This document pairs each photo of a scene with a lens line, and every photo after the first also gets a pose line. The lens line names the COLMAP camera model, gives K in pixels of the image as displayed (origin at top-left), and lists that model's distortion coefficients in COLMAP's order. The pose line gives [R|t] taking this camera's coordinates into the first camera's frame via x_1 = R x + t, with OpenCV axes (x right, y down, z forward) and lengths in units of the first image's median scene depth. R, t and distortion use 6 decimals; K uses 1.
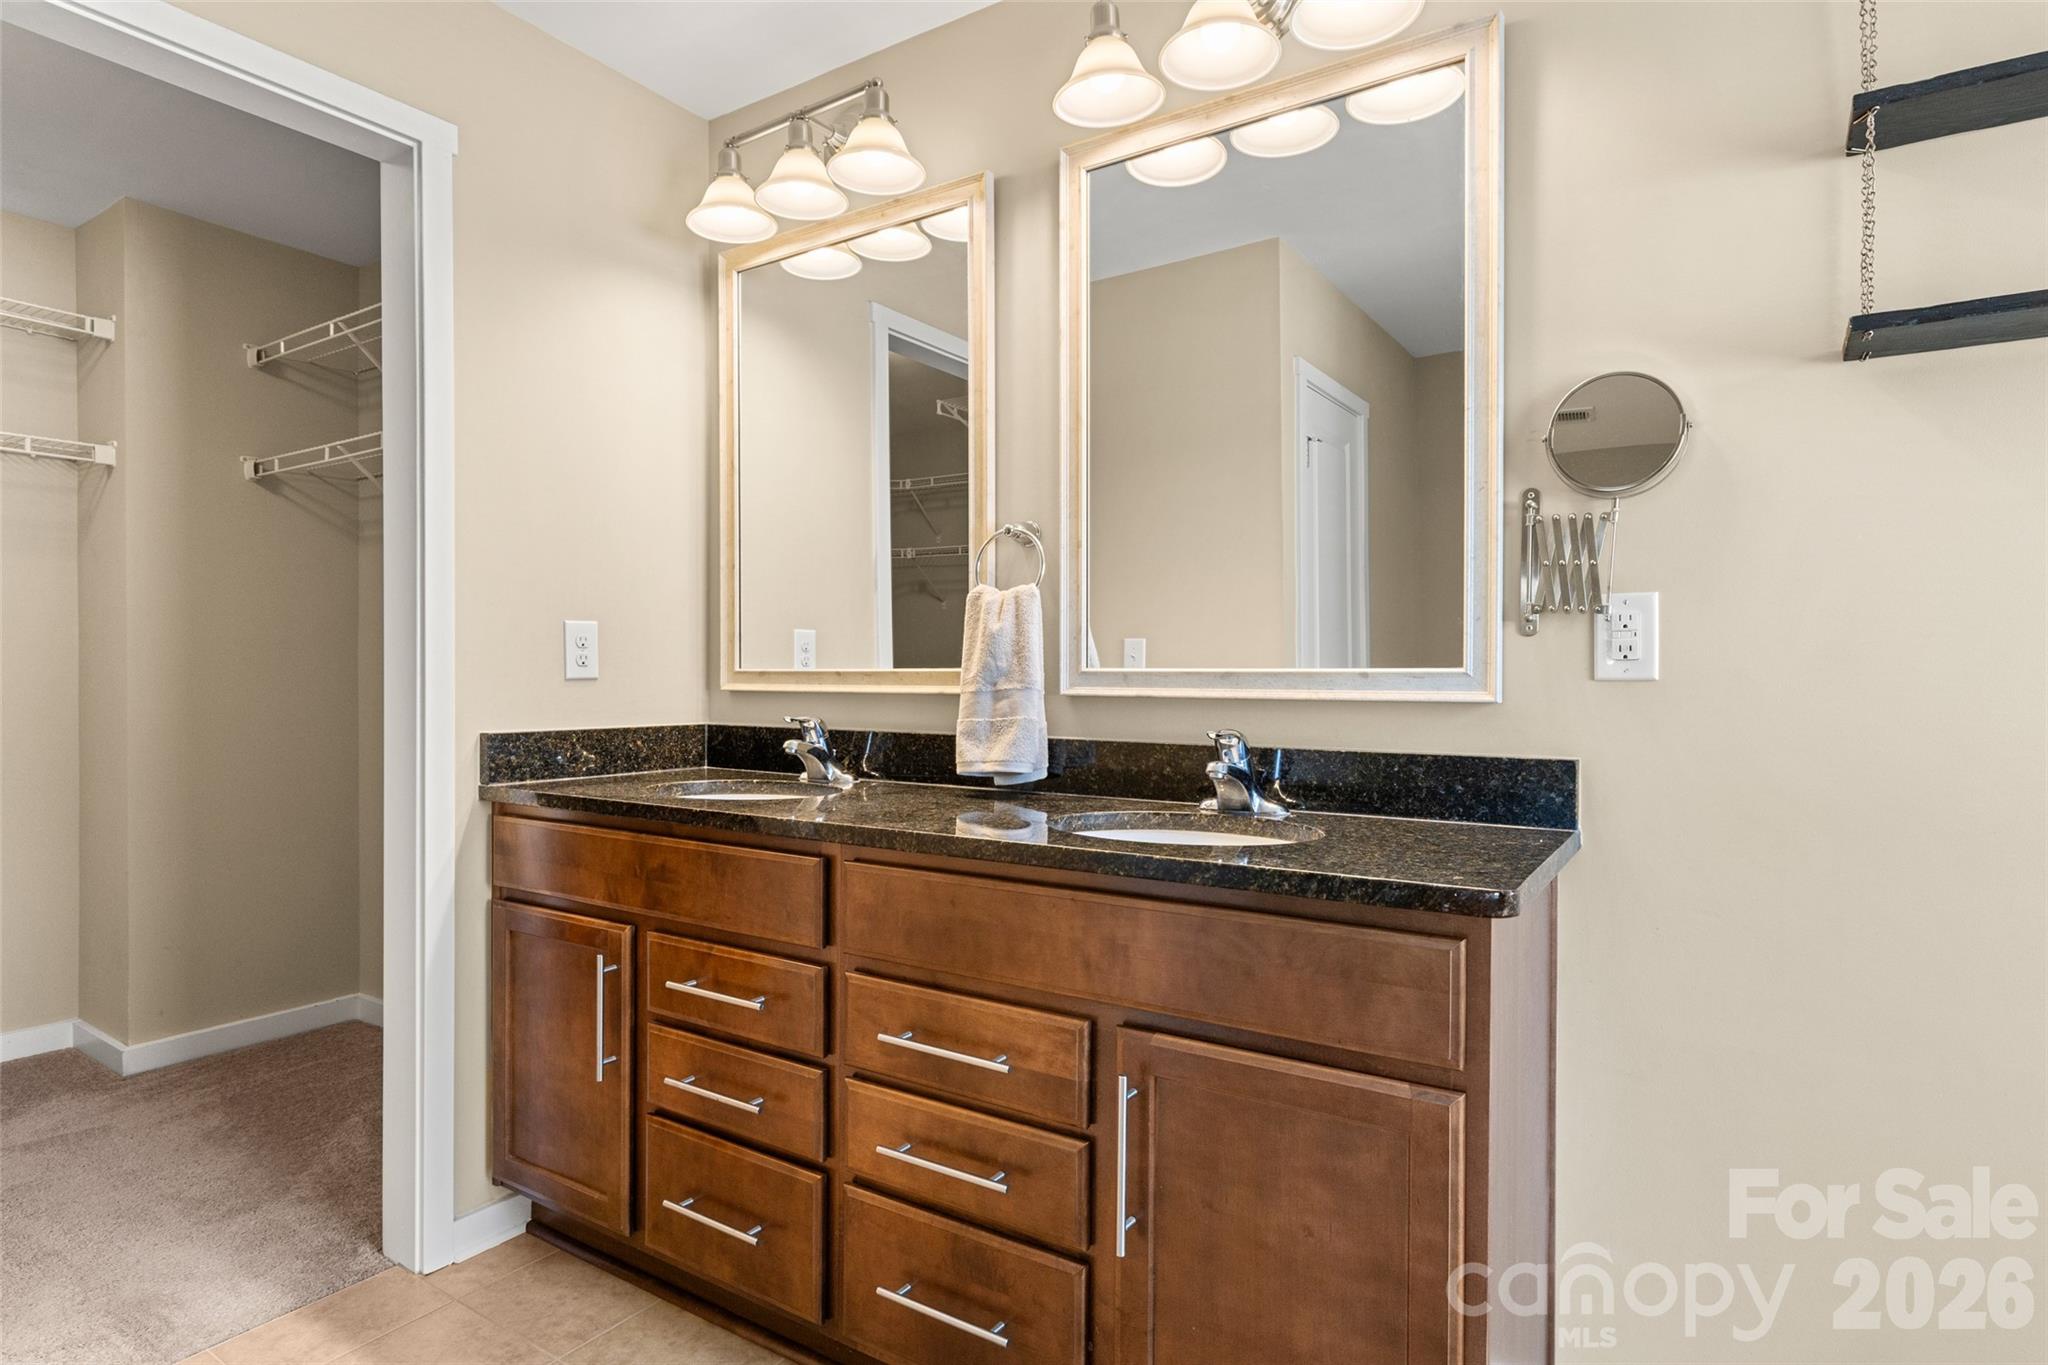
lens RADIAL K [[1091.7, 0, 1015.5], [0, 1091.7, 675.3], [0, 0, 1]] dist [-0.001114, 0.000080]
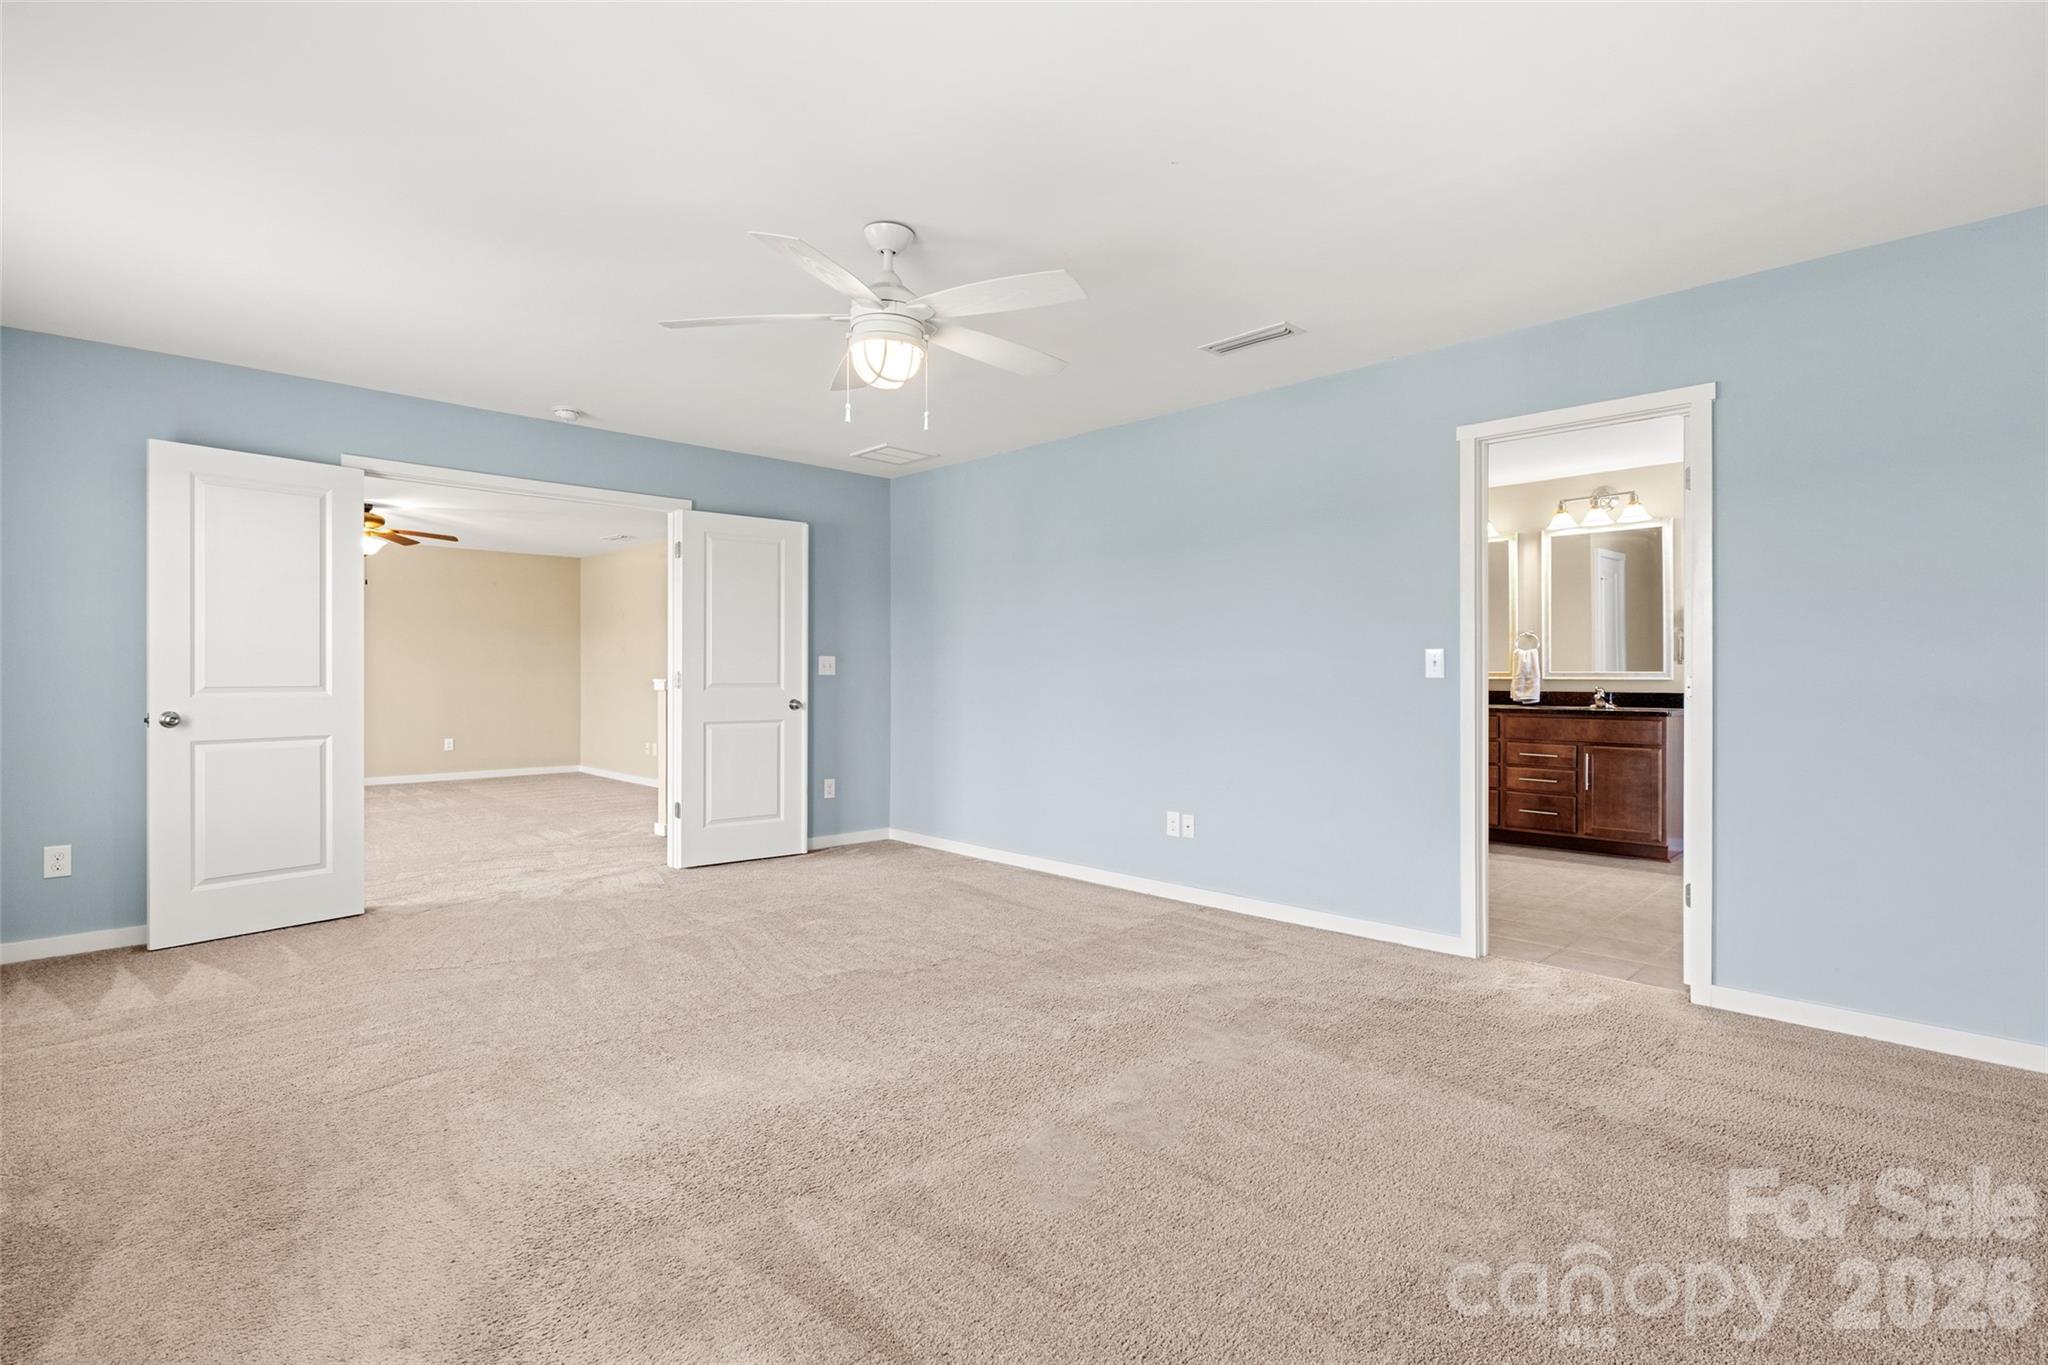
lens RADIAL K [[969.1, 0, 1027.1], [0, 969.1, 668.5], [0, 0, 1]] dist [-0.004926, 0.000365]
pose [[0.976398, -0.001634, -0.215971, -1.256654], [-0.000271, 0.999961, -0.008793, 0.014369], [0.215977, 0.008644, 0.976360, -3.377048]]
